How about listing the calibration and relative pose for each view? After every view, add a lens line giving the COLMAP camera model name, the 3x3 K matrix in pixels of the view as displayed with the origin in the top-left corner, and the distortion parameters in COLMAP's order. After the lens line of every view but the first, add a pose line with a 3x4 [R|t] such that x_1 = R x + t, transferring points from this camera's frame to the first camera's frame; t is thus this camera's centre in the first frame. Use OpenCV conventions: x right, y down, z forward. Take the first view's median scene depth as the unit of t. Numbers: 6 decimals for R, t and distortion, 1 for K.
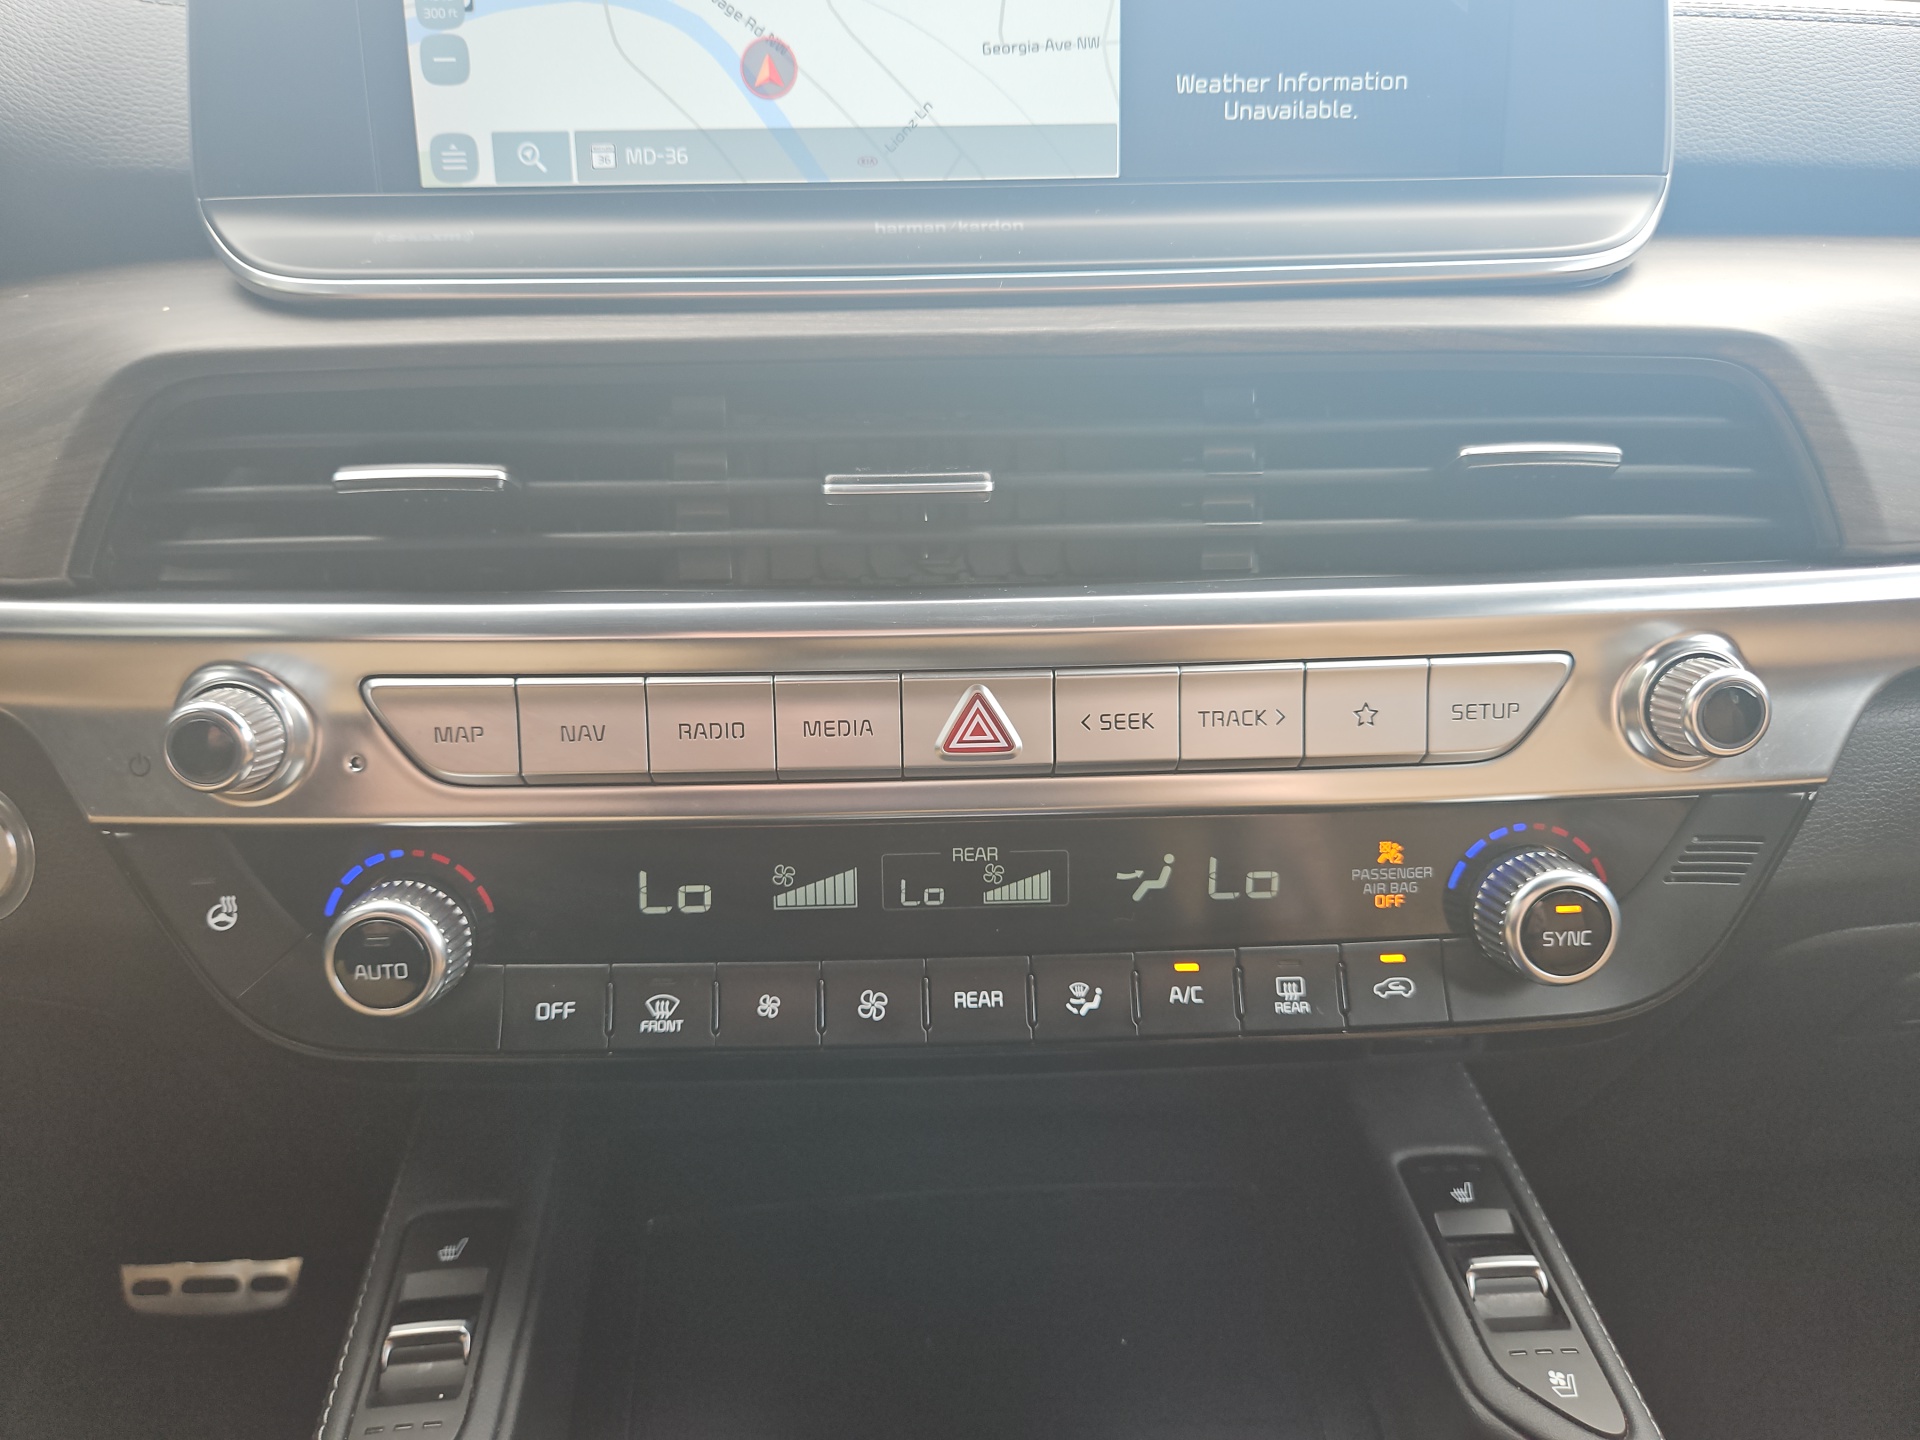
lens RADIAL K [[1318.0, 0, 947.3], [0, 1318.0, 721.1], [0, 0, 1]] dist [0.041285, -0.049406]
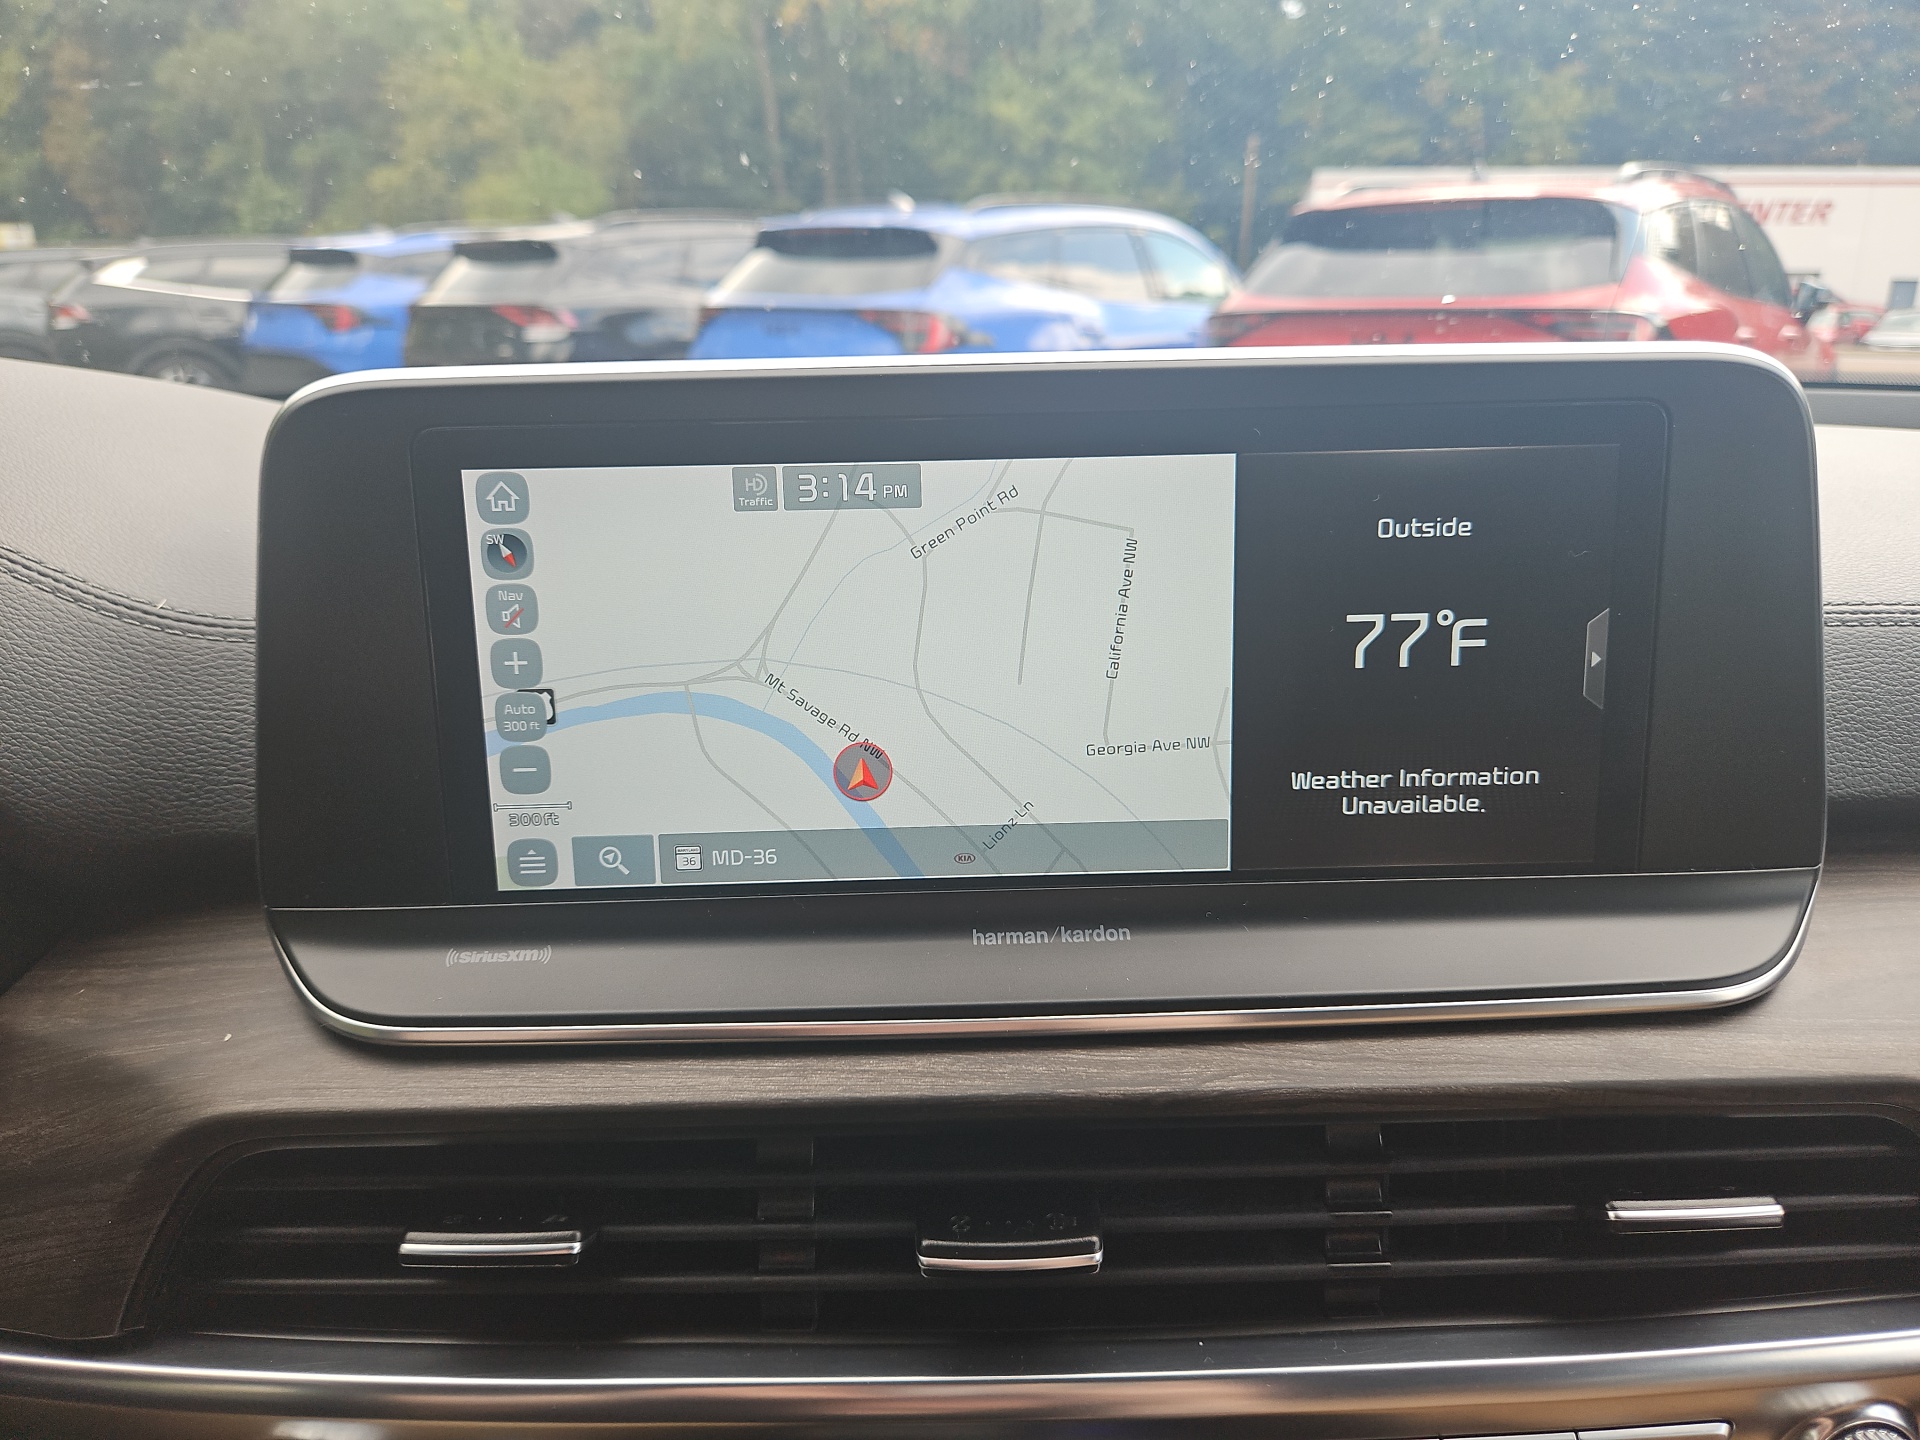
lens RADIAL K [[1319.7, 0, 958.5], [0, 1319.7, 718.9], [0, 0, 1]] dist [0.042452, -0.052606]
pose [[0.999755, 0.003169, -0.021924, -0.044215], [-0.004000, 0.999271, -0.037958, -0.488205], [0.021788, 0.038036, 0.999039, 0.050979]]
